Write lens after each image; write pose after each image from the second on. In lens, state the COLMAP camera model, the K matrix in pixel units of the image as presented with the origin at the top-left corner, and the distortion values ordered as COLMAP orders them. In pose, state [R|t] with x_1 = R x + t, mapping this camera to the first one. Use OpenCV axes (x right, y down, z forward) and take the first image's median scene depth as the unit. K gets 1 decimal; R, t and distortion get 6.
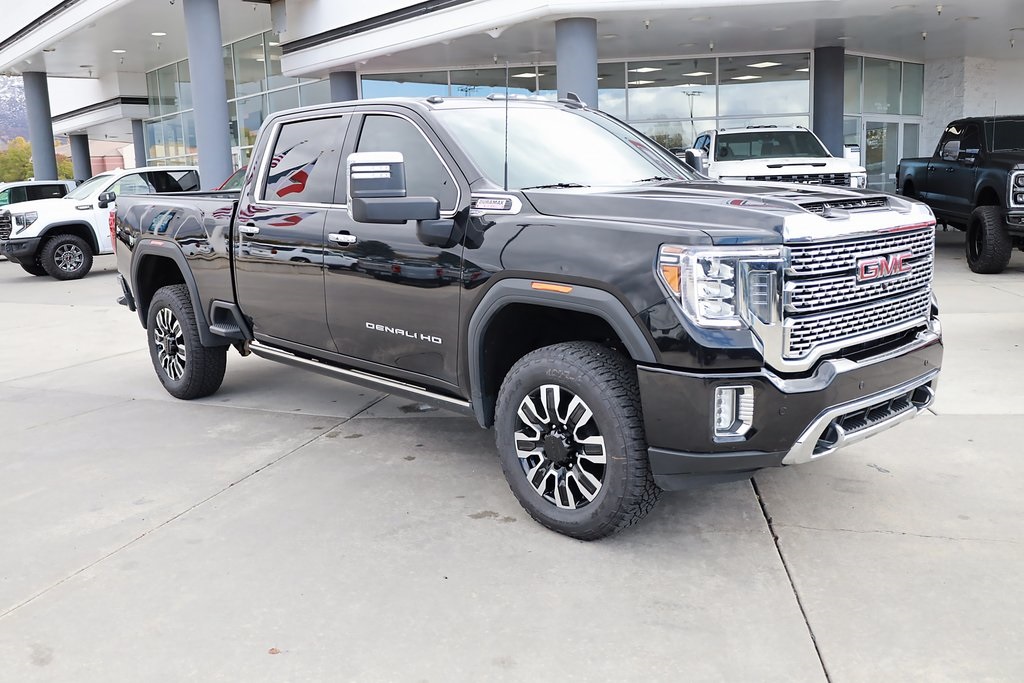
lens RADIAL K [[928.1, 0, 512.0], [0, 928.1, 341.5], [0, 0, 1]] dist [-0.018104, 0.003907]
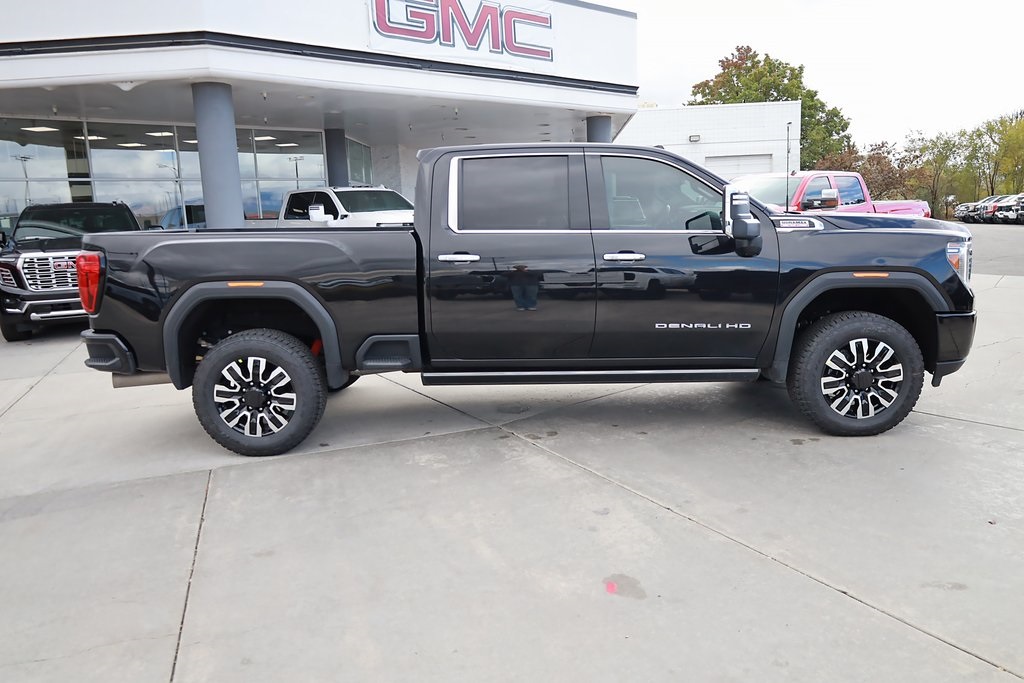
lens RADIAL K [[731.7, 0, 512.0], [0, 731.7, 341.5], [0, 0, 1]] dist [-0.006954, -0.001944]
pose [[0.680639, -0.114870, 0.723558, -1.091807], [0.137847, 0.990071, 0.027510, -0.055367], [-0.719534, 0.081016, 0.689716, 0.514142]]
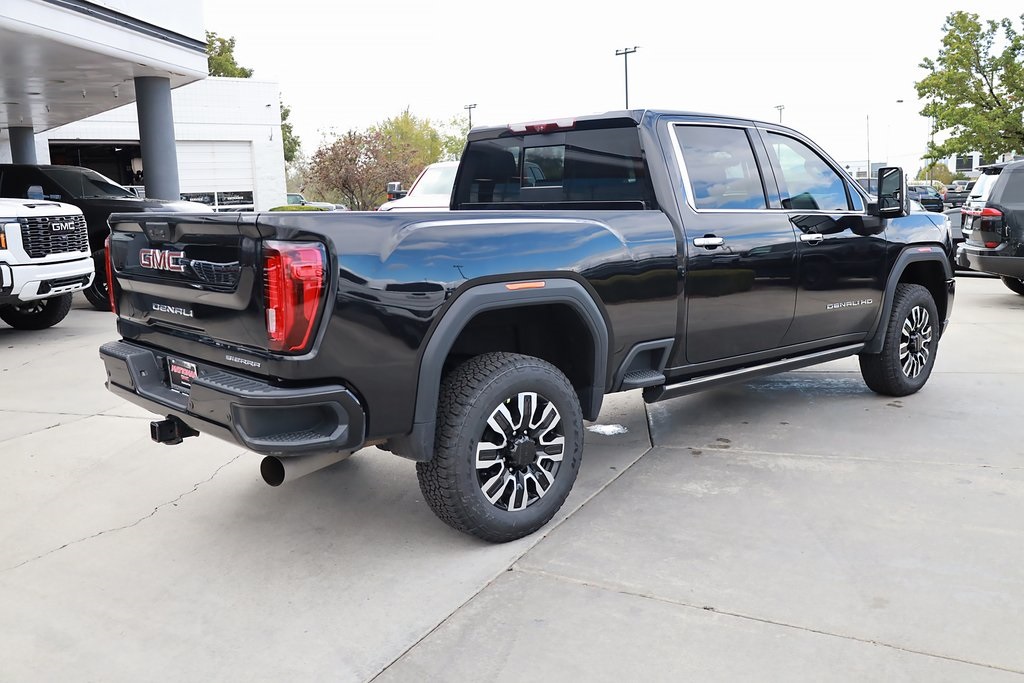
lens RADIAL K [[907.3, 0, 512.0], [0, 907.3, 341.5], [0, 0, 1]] dist [-0.010634, -0.009029]
pose [[0.009907, -0.125467, 0.992048, -1.475134], [0.198040, 0.972692, 0.121042, -0.218599], [-0.980144, 0.195266, 0.034484, 1.507819]]
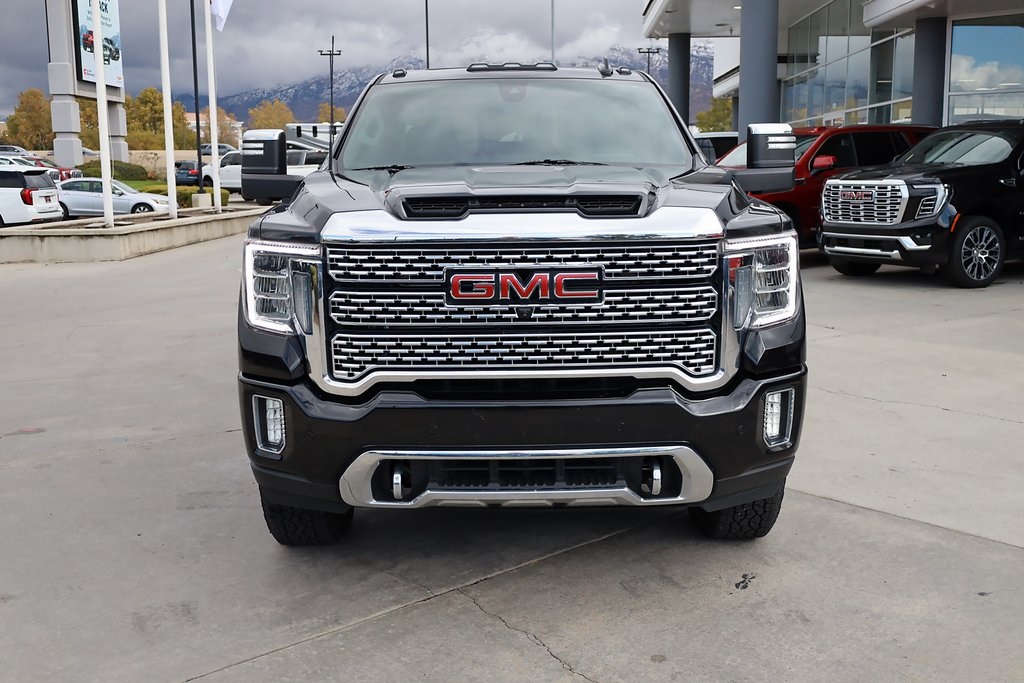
lens RADIAL K [[1066.6, 0, 512.0], [0, 1066.6, 341.5], [0, 0, 1]] dist [0.003094, -0.002438]
pose [[0.749360, 0.135646, -0.648120, 0.824844], [-0.129701, 0.989901, 0.057217, -0.072343], [0.649335, 0.041186, 0.759386, 0.280764]]
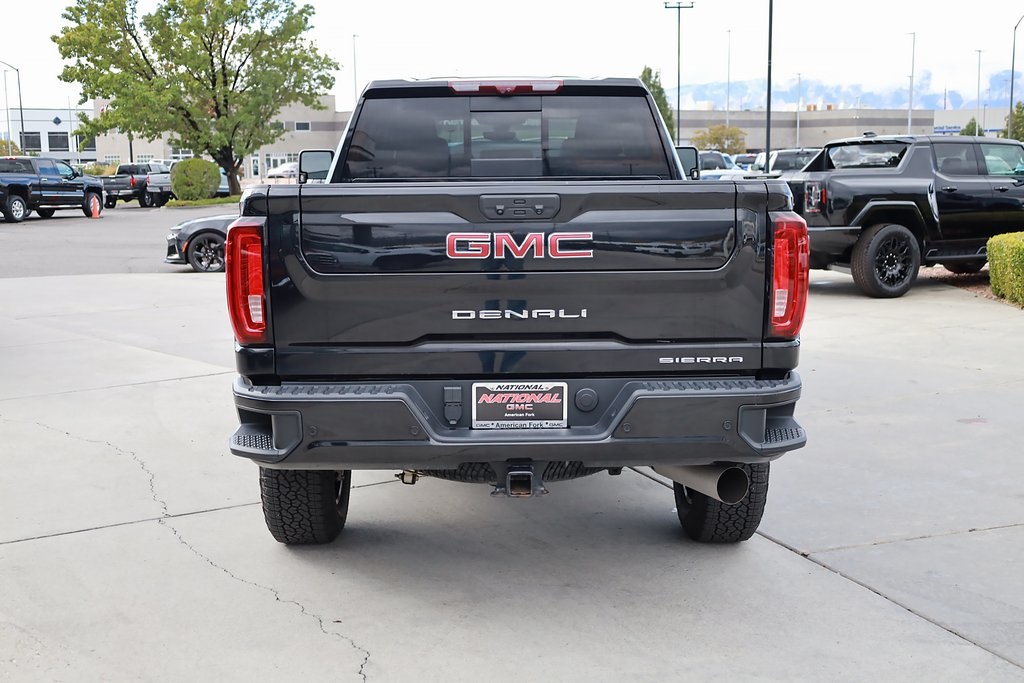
lens RADIAL K [[1204.7, 0, 512.0], [0, 1204.7, 341.5], [0, 0, 1]] dist [0.010812, 0.023322]
pose [[-0.748271, -0.054103, 0.661183, -1.162197], [0.152904, 0.955768, 0.251252, -0.408140], [-0.645531, 0.289102, -0.706901, 2.483957]]
